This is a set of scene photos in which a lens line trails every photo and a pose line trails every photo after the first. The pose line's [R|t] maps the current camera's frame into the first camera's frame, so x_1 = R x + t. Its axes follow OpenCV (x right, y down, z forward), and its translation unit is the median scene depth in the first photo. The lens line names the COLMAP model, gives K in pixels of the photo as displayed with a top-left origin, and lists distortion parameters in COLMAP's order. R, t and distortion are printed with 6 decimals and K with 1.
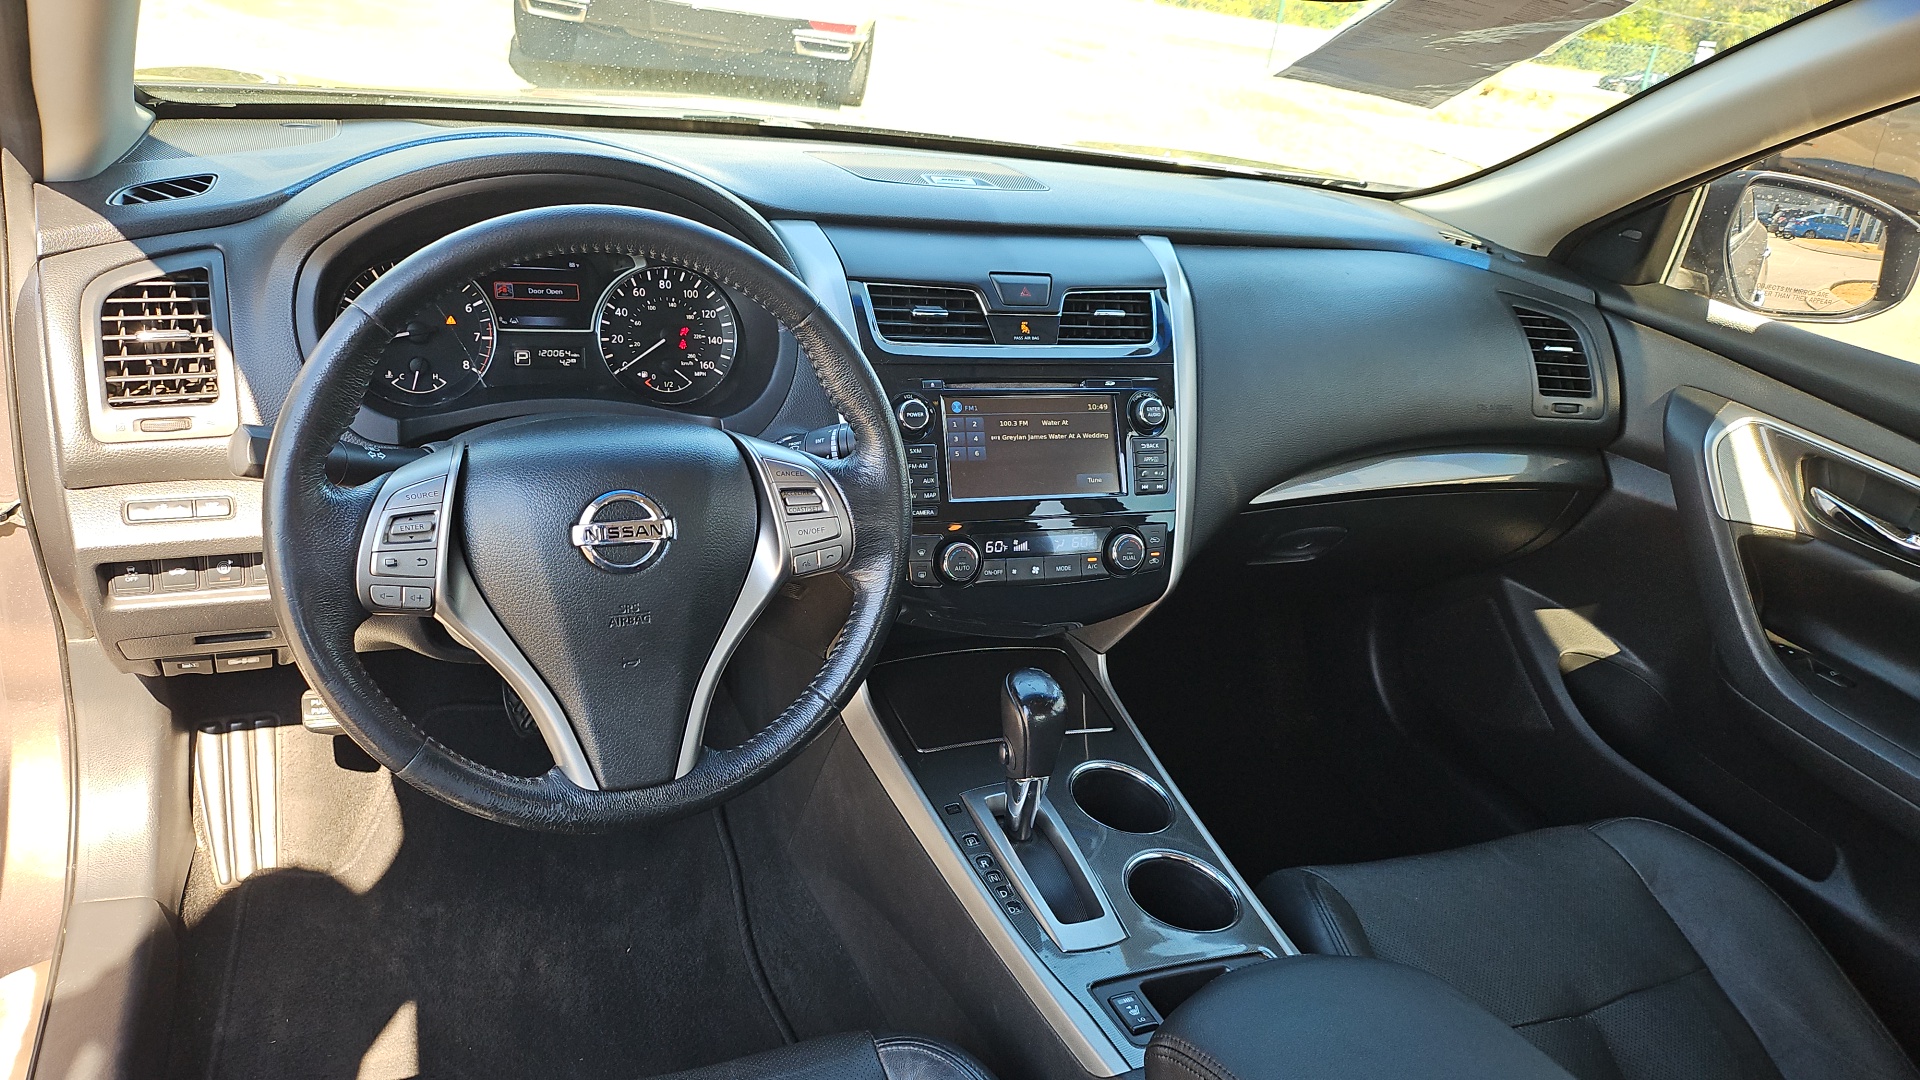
lens RADIAL K [[1356.6, 0, 949.9], [0, 1356.6, 536.0], [0, 0, 1]] dist [0.012386, -0.036345]
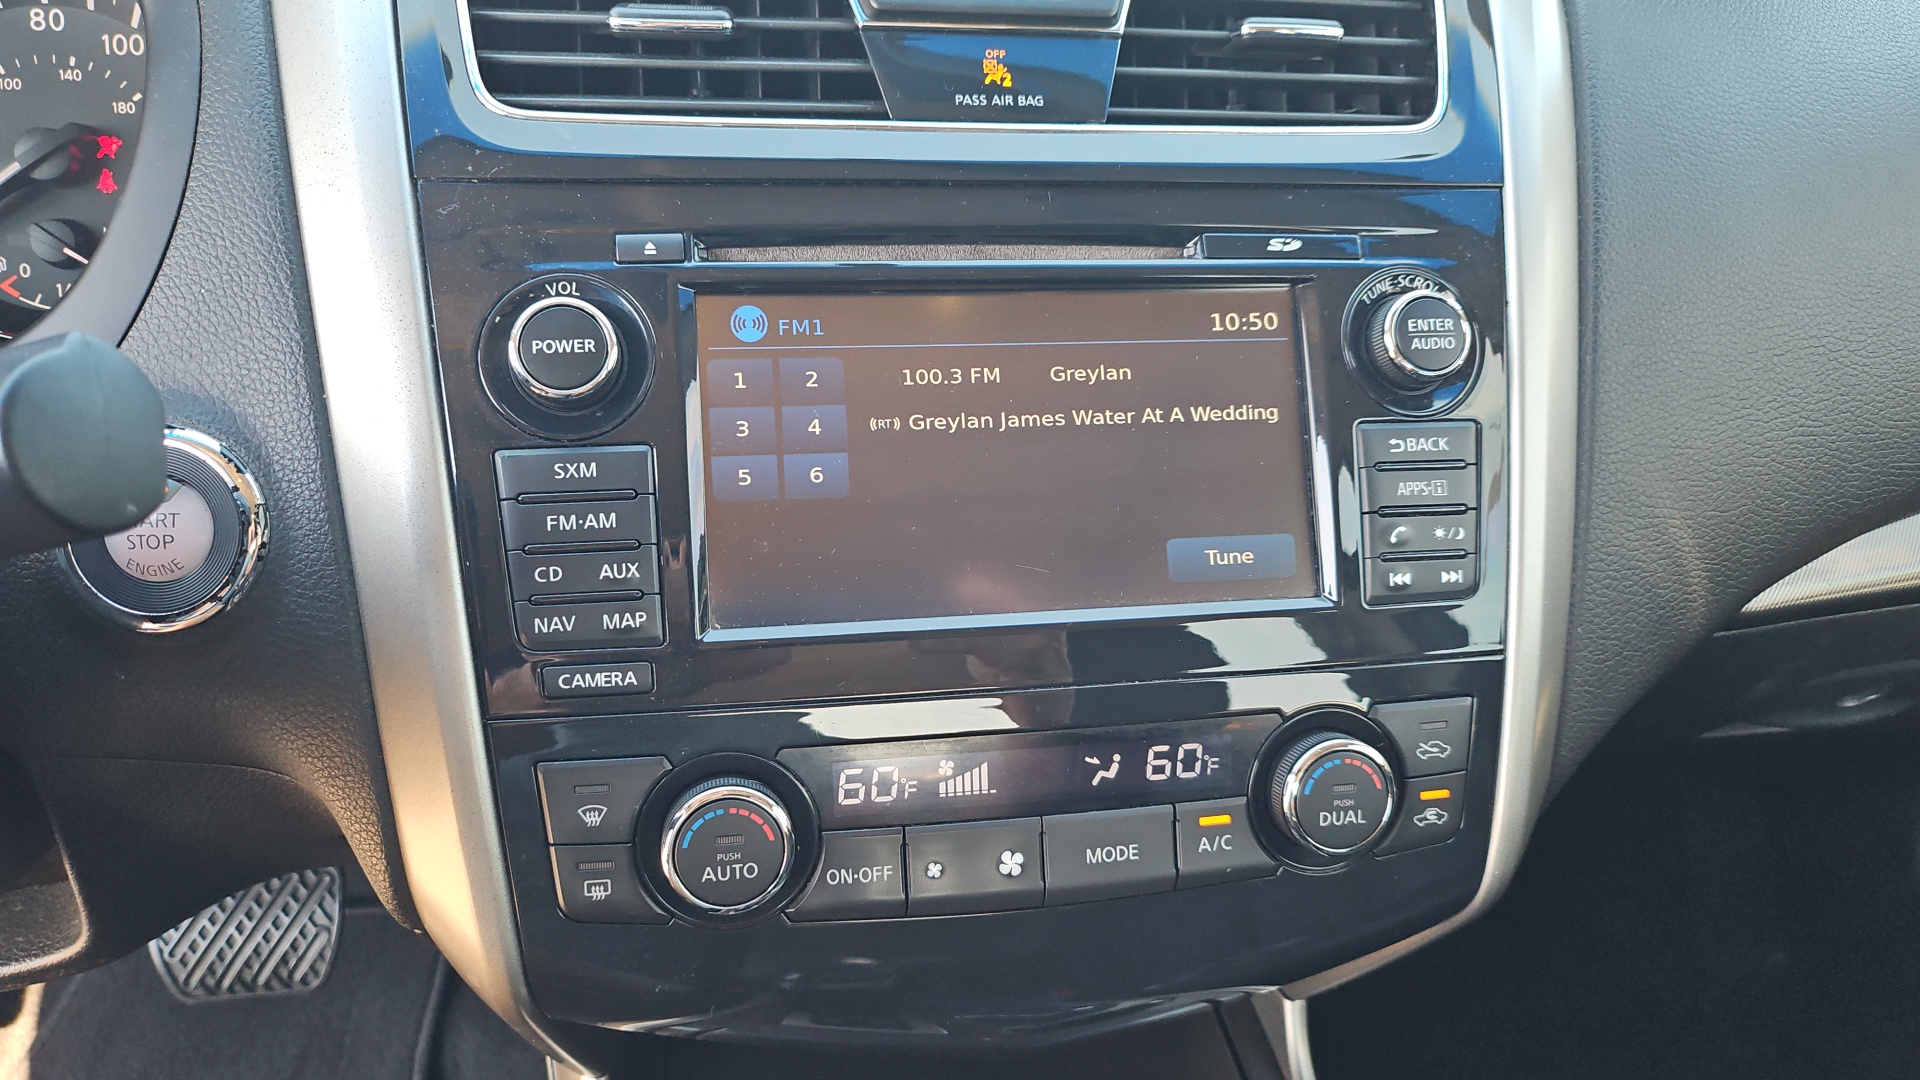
lens RADIAL K [[1356.6, 0, 971.6], [0, 1356.6, 536.3], [0, 0, 1]] dist [0.012386, -0.036345]
pose [[0.976616, 0.007916, -0.214844, 0.117470], [-0.006374, 0.999949, 0.007869, -0.048677], [0.214896, -0.006316, 0.976617, 0.693951]]
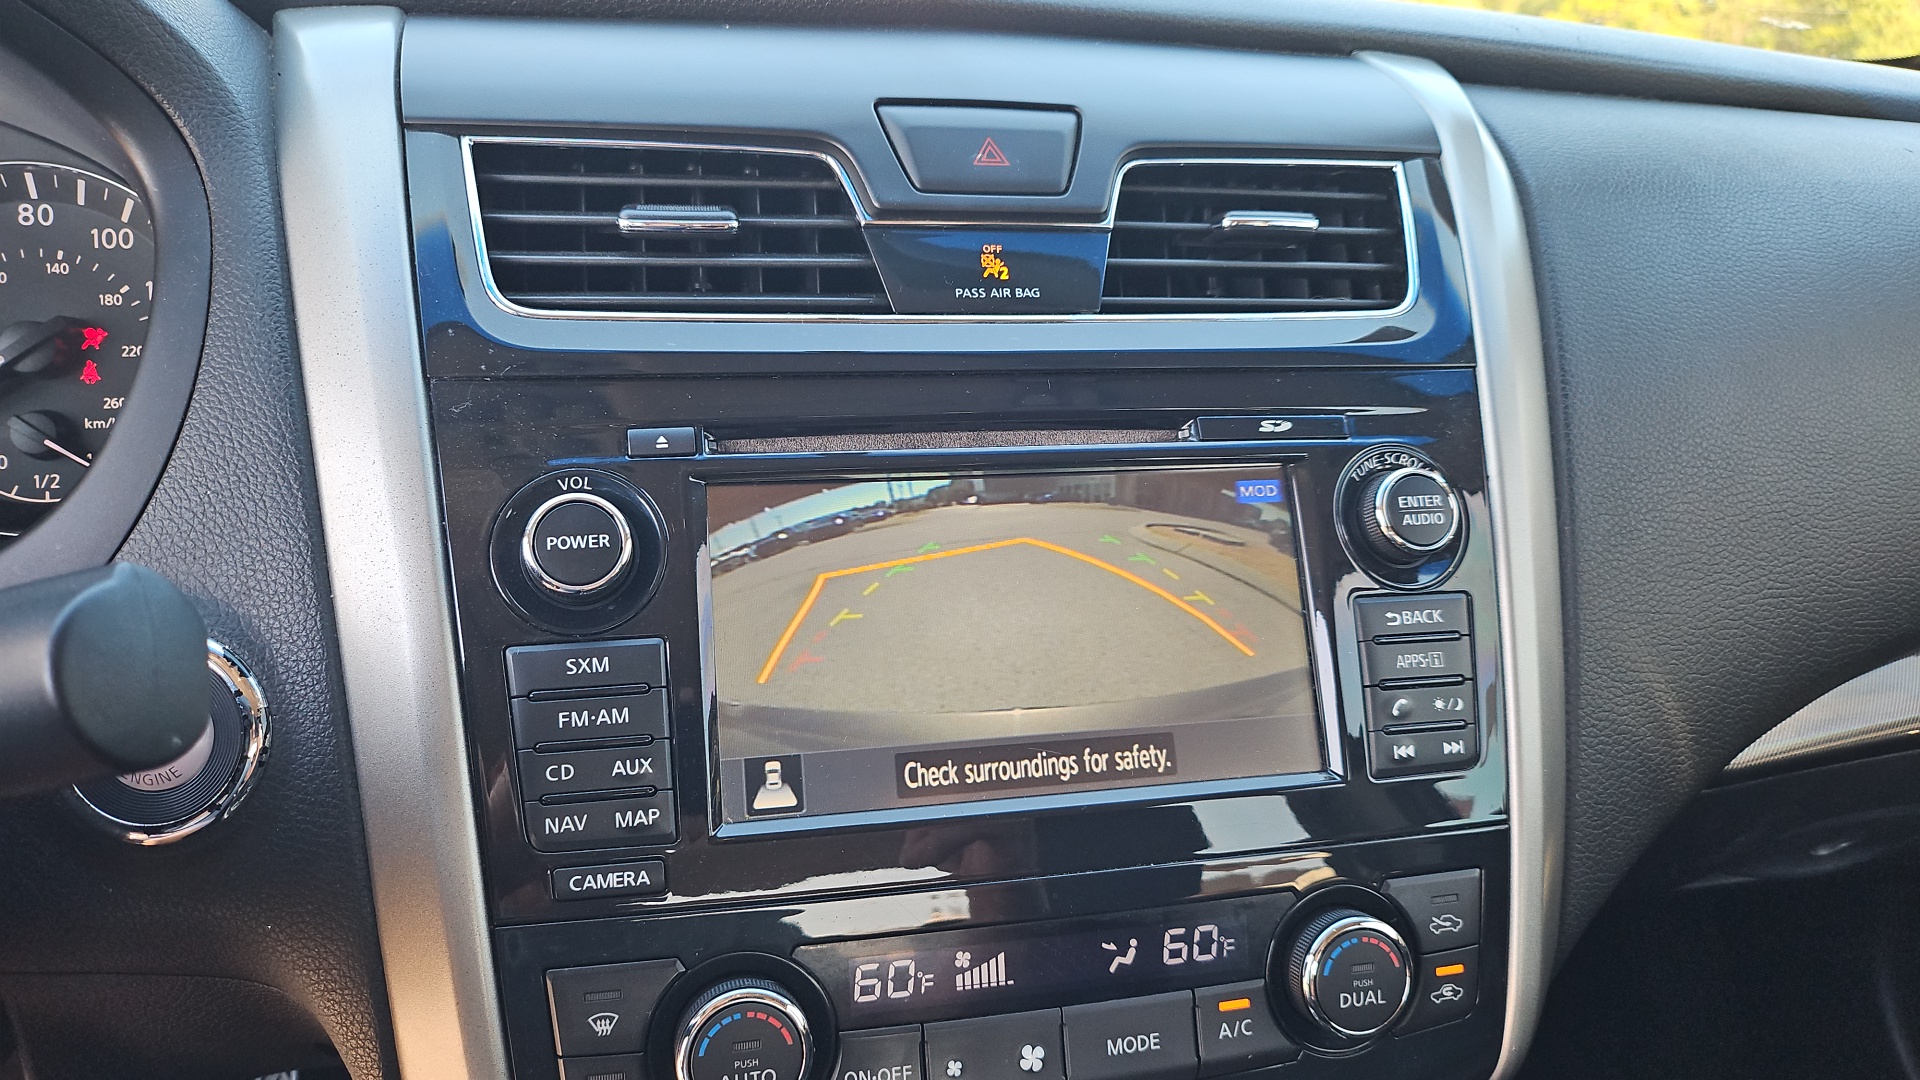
lens RADIAL K [[1356.6, 0, 958.0], [0, 1356.6, 539.4], [0, 0, 1]] dist [0.012386, -0.036345]
pose [[0.984804, -0.031023, -0.170874, 0.099994], [0.015170, 0.995521, -0.093314, -0.058302], [0.173003, 0.089304, 0.980864, 0.688490]]
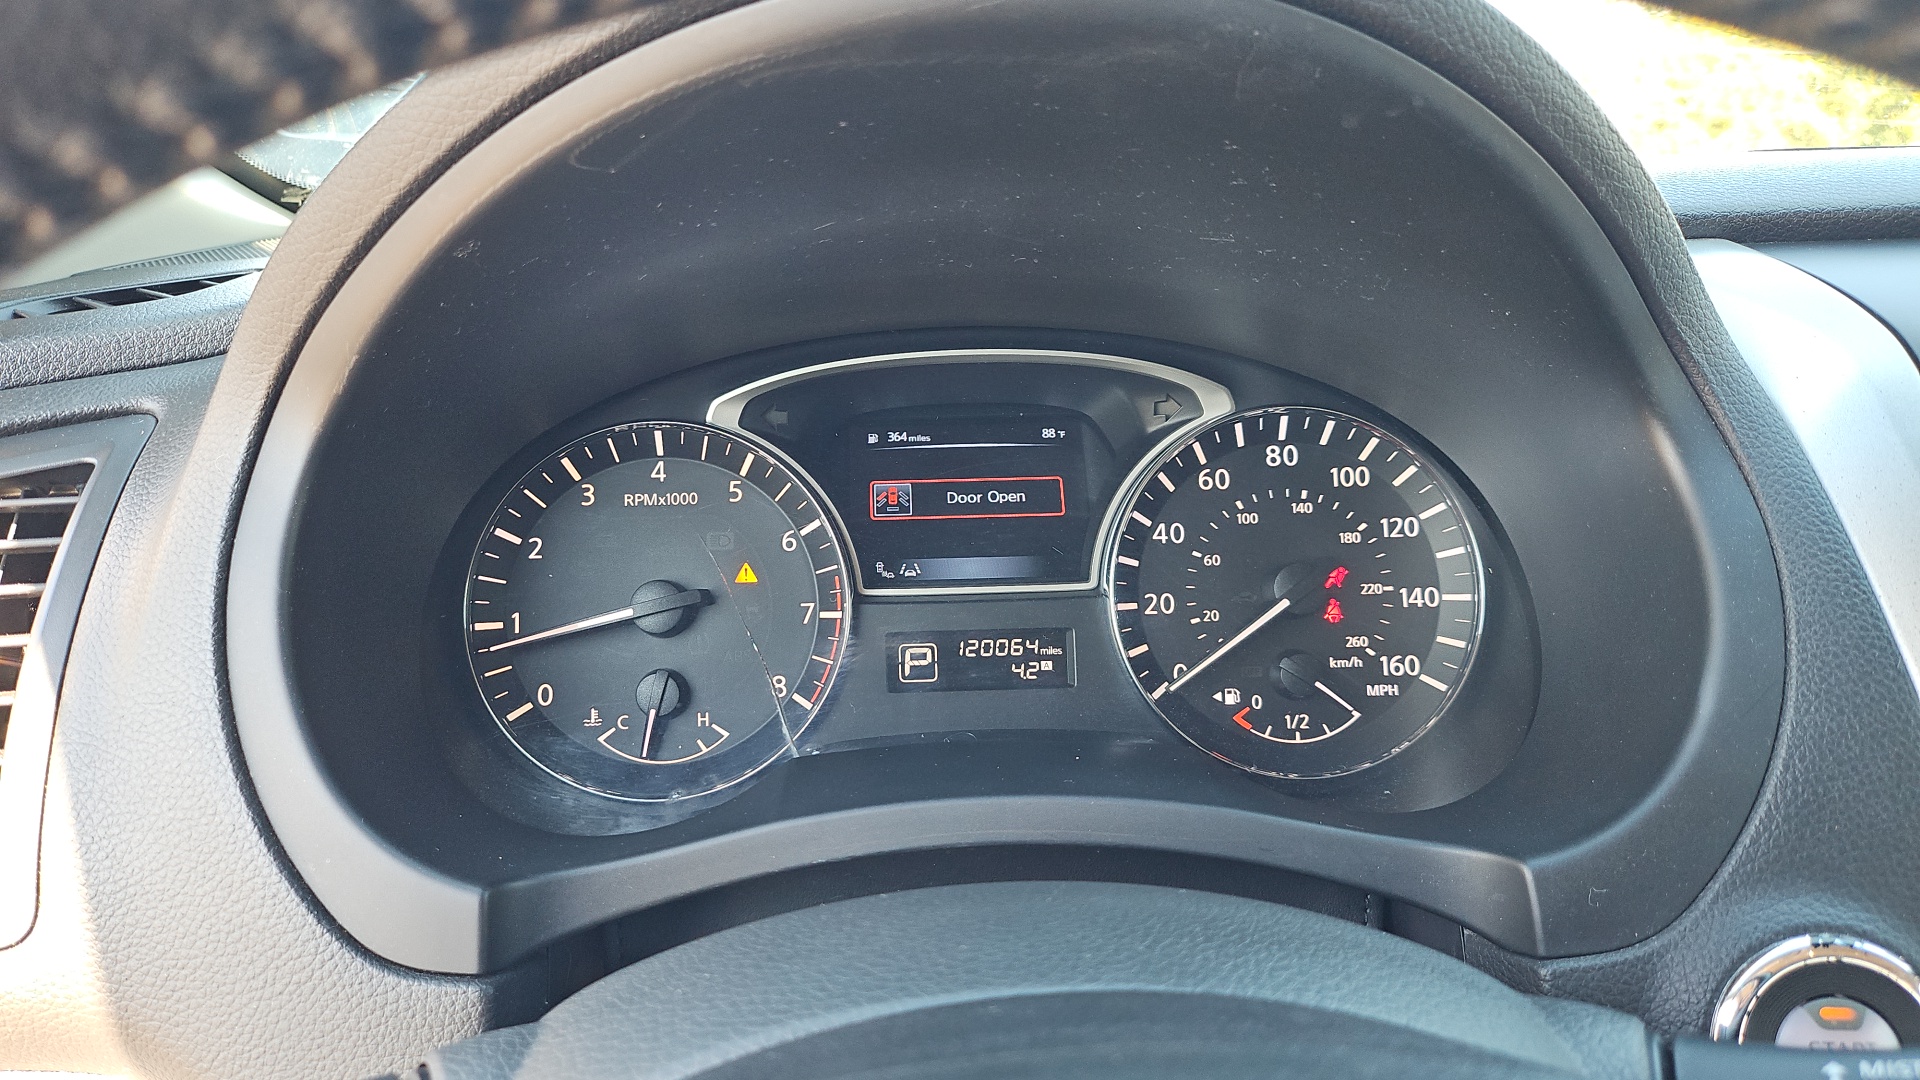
lens RADIAL K [[1356.6, 0, 958.0], [0, 1356.6, 540.9], [0, 0, 1]] dist [0.012386, -0.036345]
pose [[0.933979, -0.053405, -0.353315, -0.161937], [-0.012082, 0.983483, -0.180597, -0.093026], [0.357125, 0.172942, 0.917907, 0.626699]]
